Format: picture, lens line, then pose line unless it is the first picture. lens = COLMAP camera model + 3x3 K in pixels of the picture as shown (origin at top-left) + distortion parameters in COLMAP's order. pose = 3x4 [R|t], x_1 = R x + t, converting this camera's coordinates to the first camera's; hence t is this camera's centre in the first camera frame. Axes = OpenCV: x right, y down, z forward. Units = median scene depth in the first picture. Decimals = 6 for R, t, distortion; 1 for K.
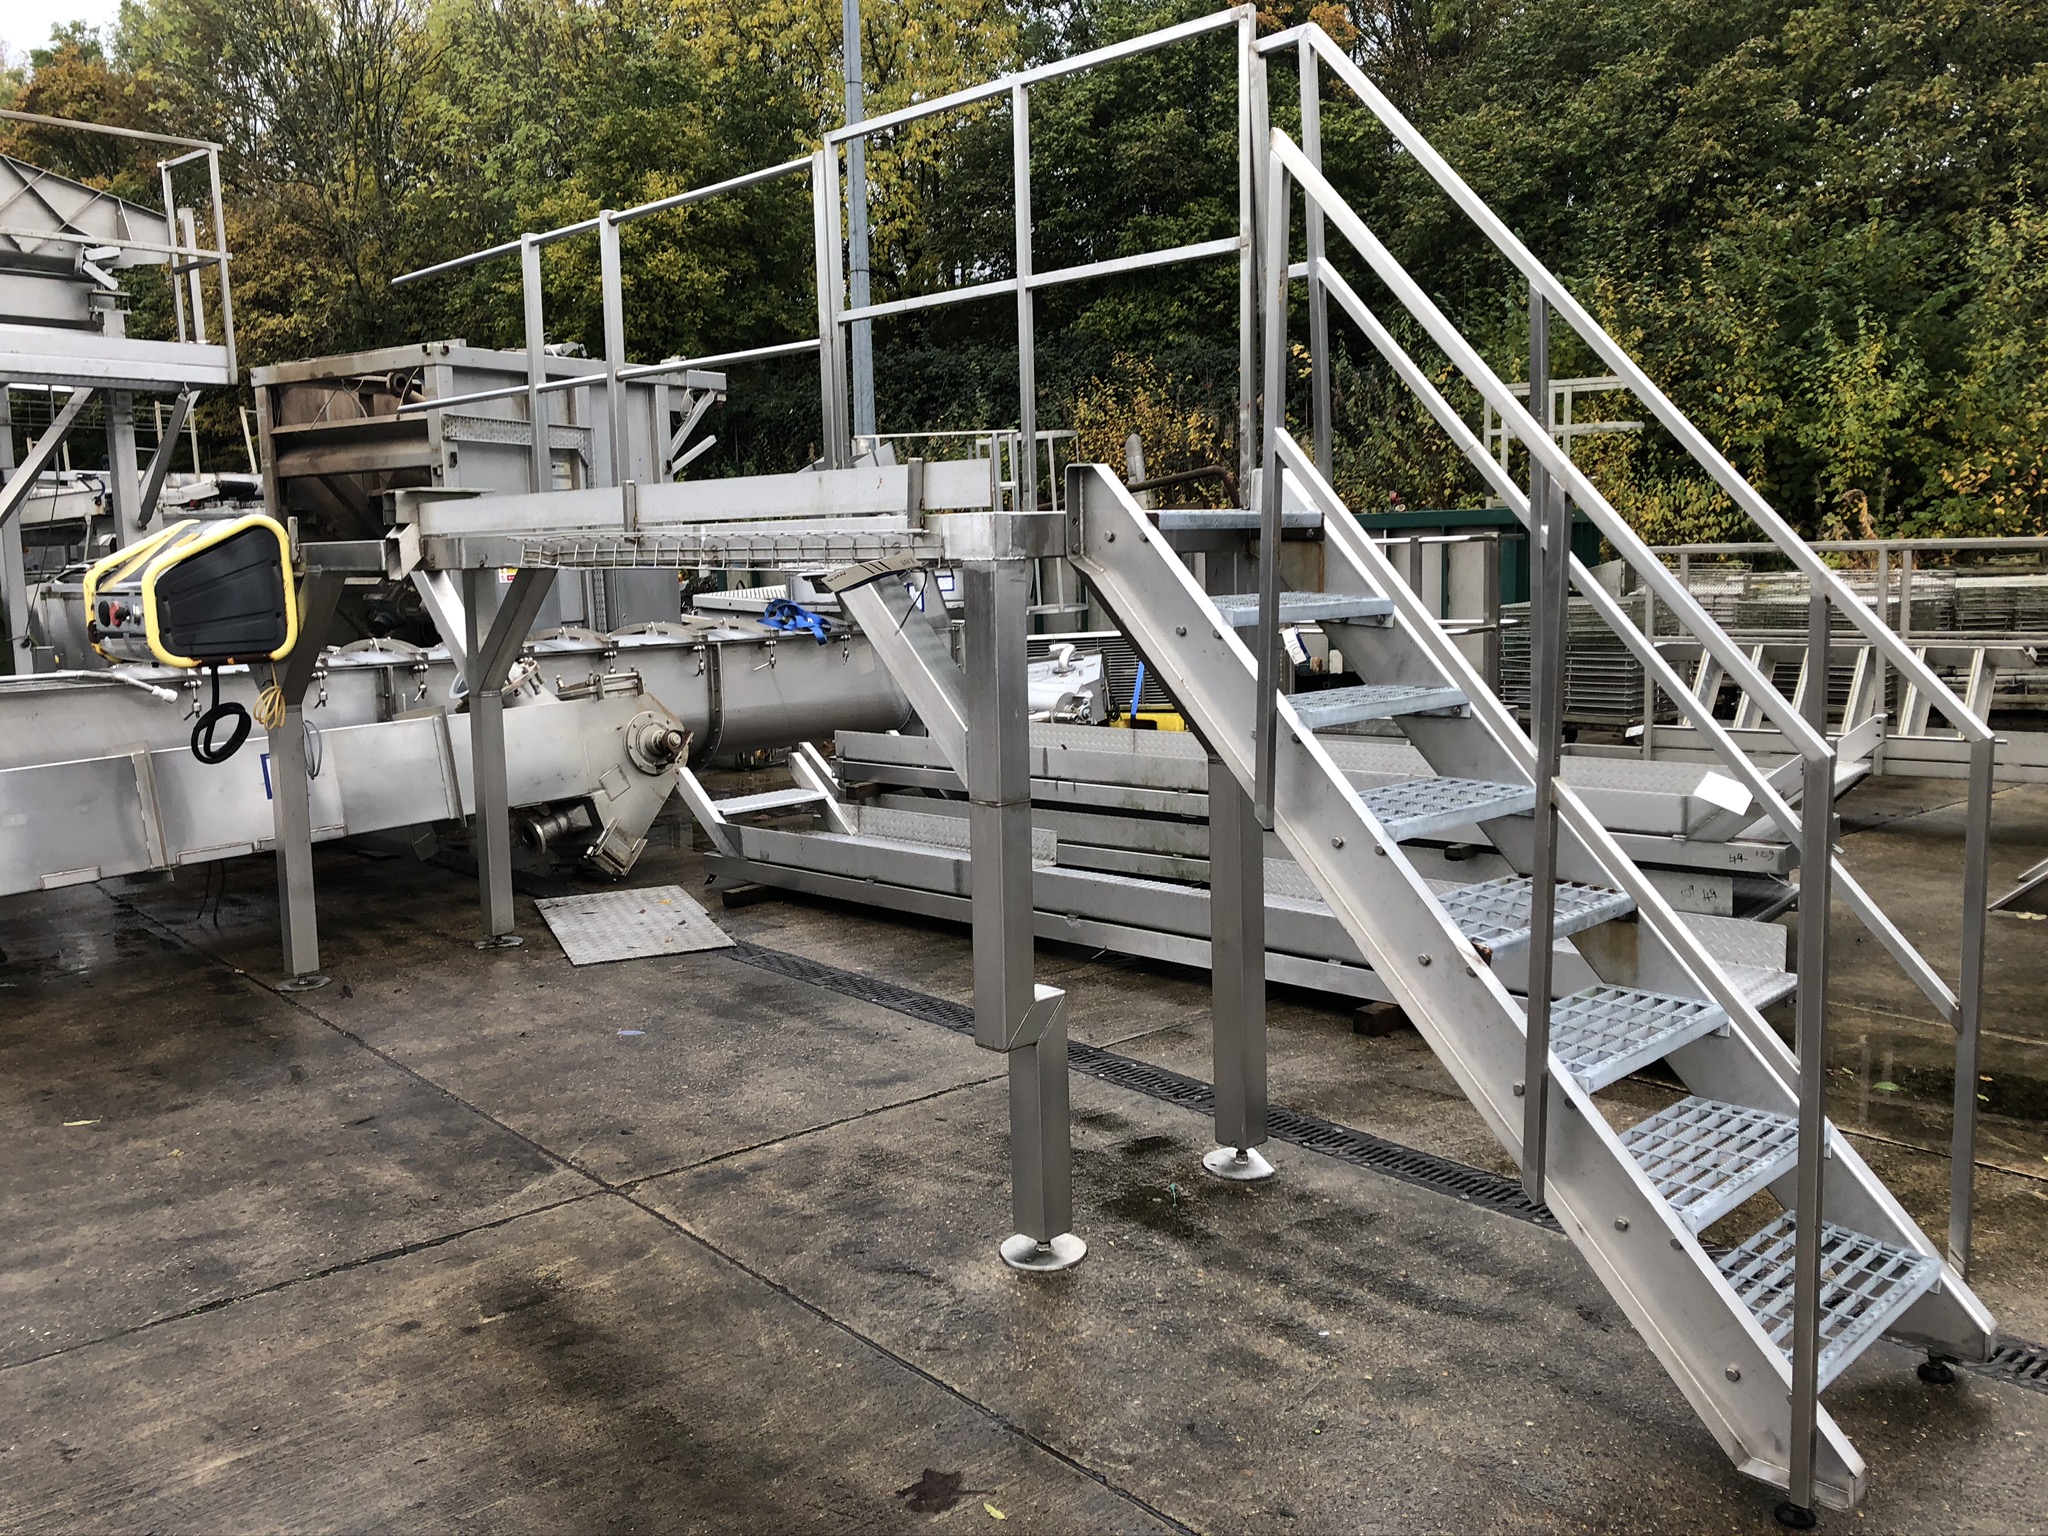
lens RADIAL K [[1710.8, 0, 1024.0], [0, 1710.8, 768.0], [0, 0, 1]] dist [0.068044, 0.000961]
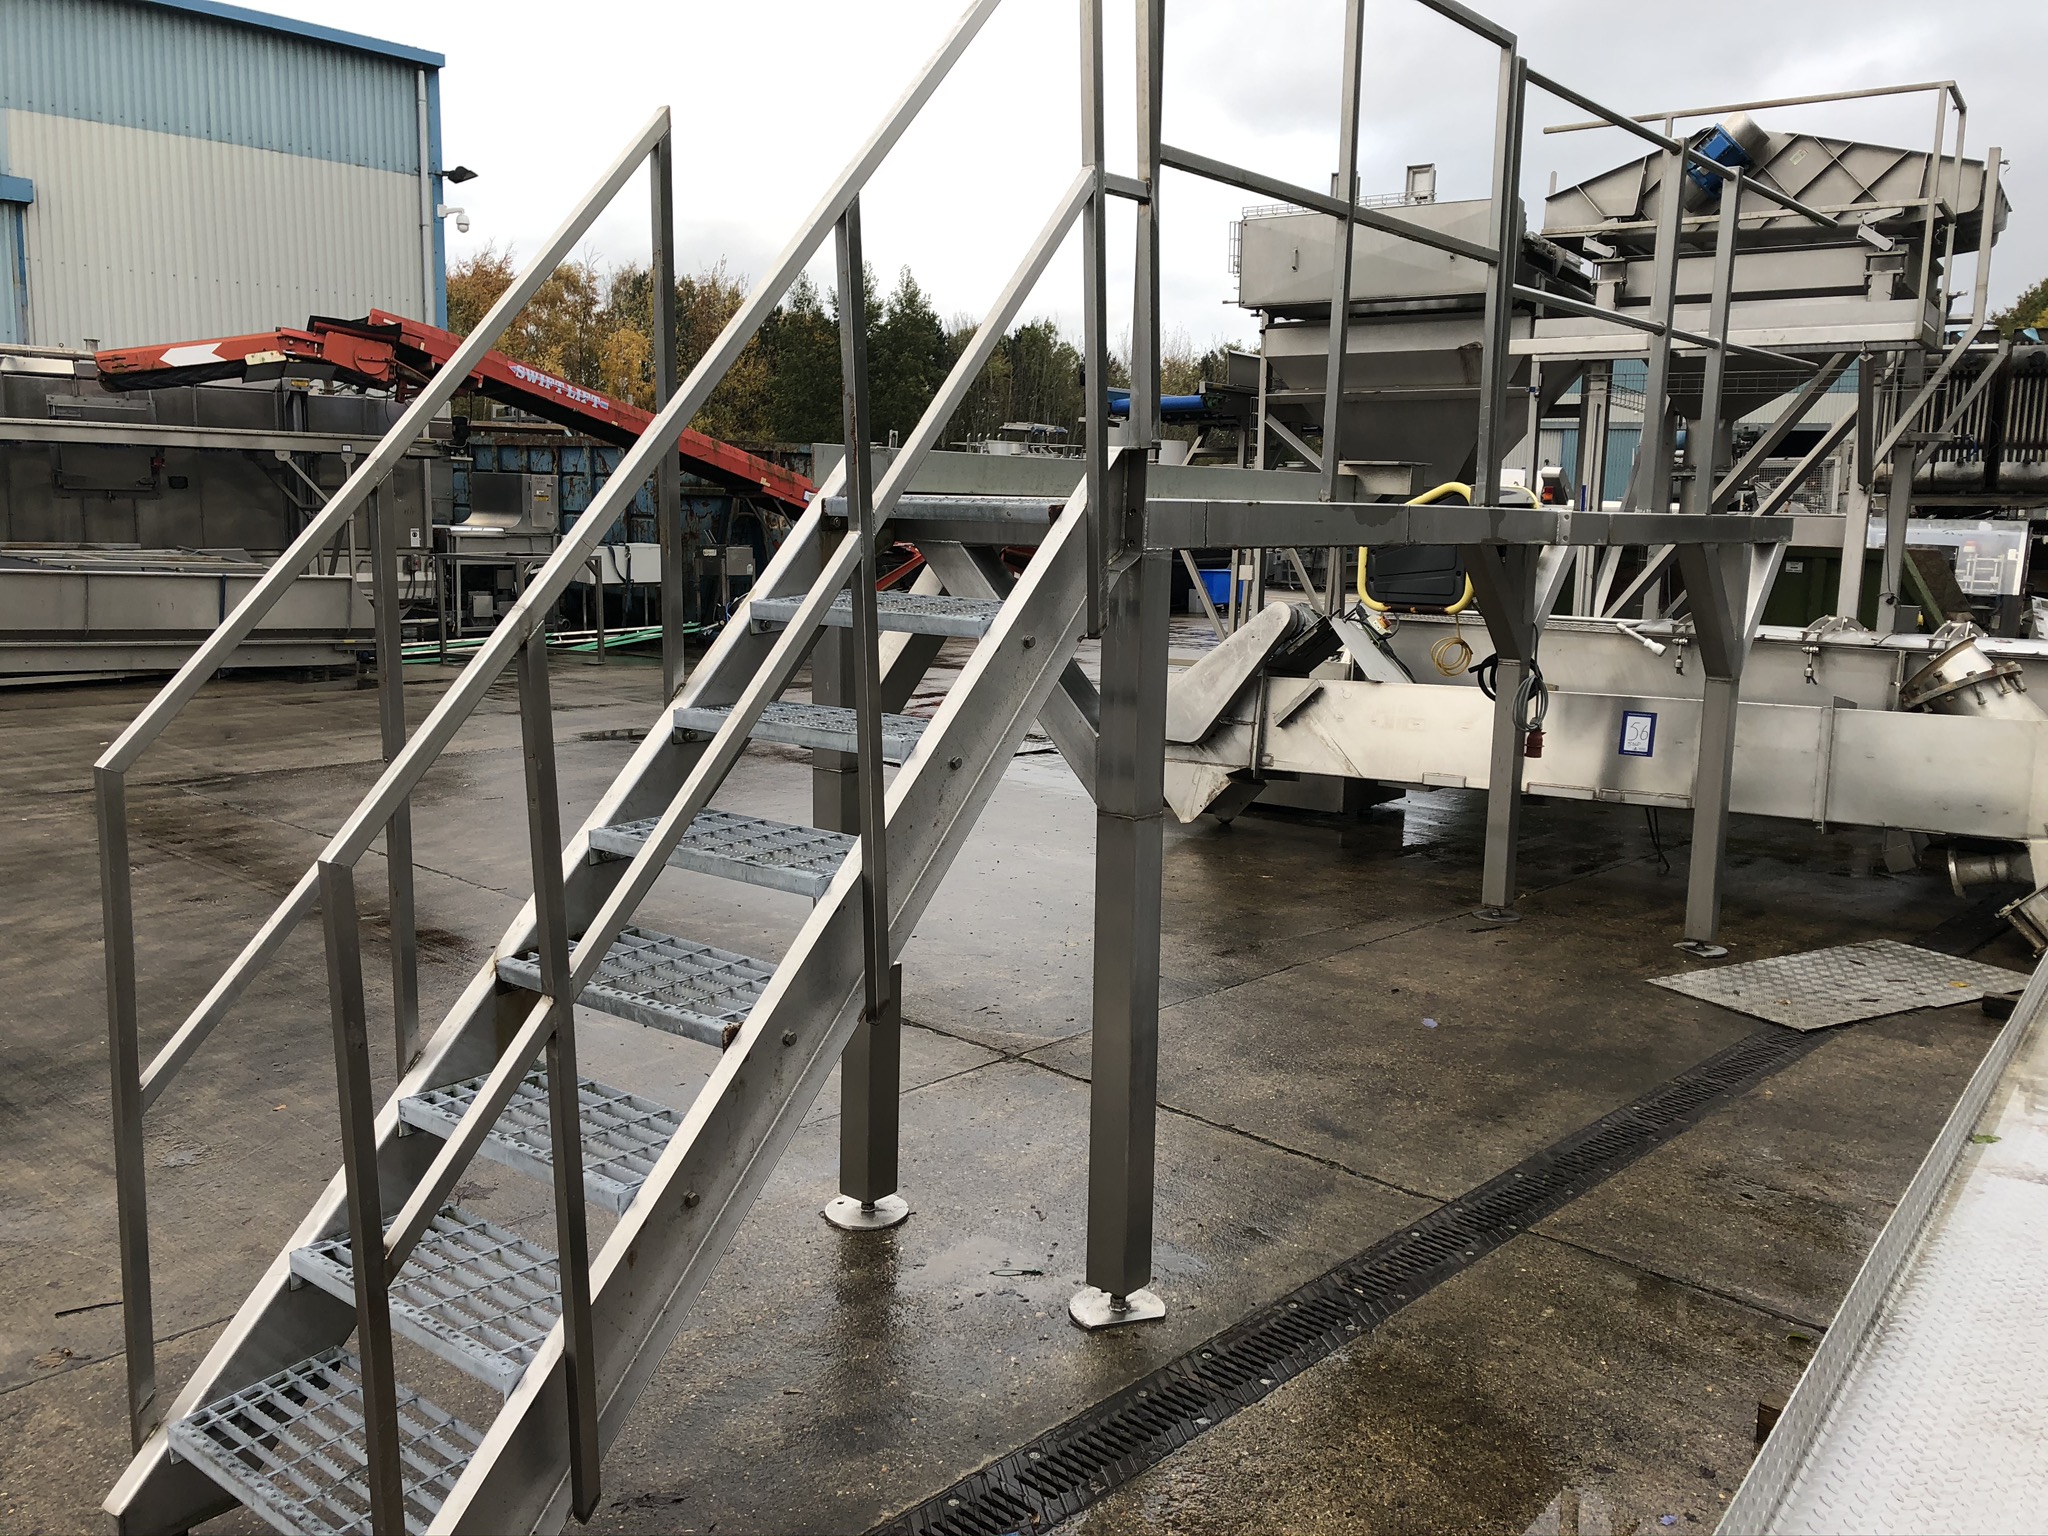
lens RADIAL K [[1710.8, 0, 1024.0], [0, 1710.8, 768.0], [0, 0, 1]] dist [0.068044, 0.000961]
pose [[0.086756, 0.184129, -0.979066, 0.667737], [-0.152407, 0.973656, 0.169606, -0.114922], [0.984503, 0.134502, 0.112533, 0.634967]]
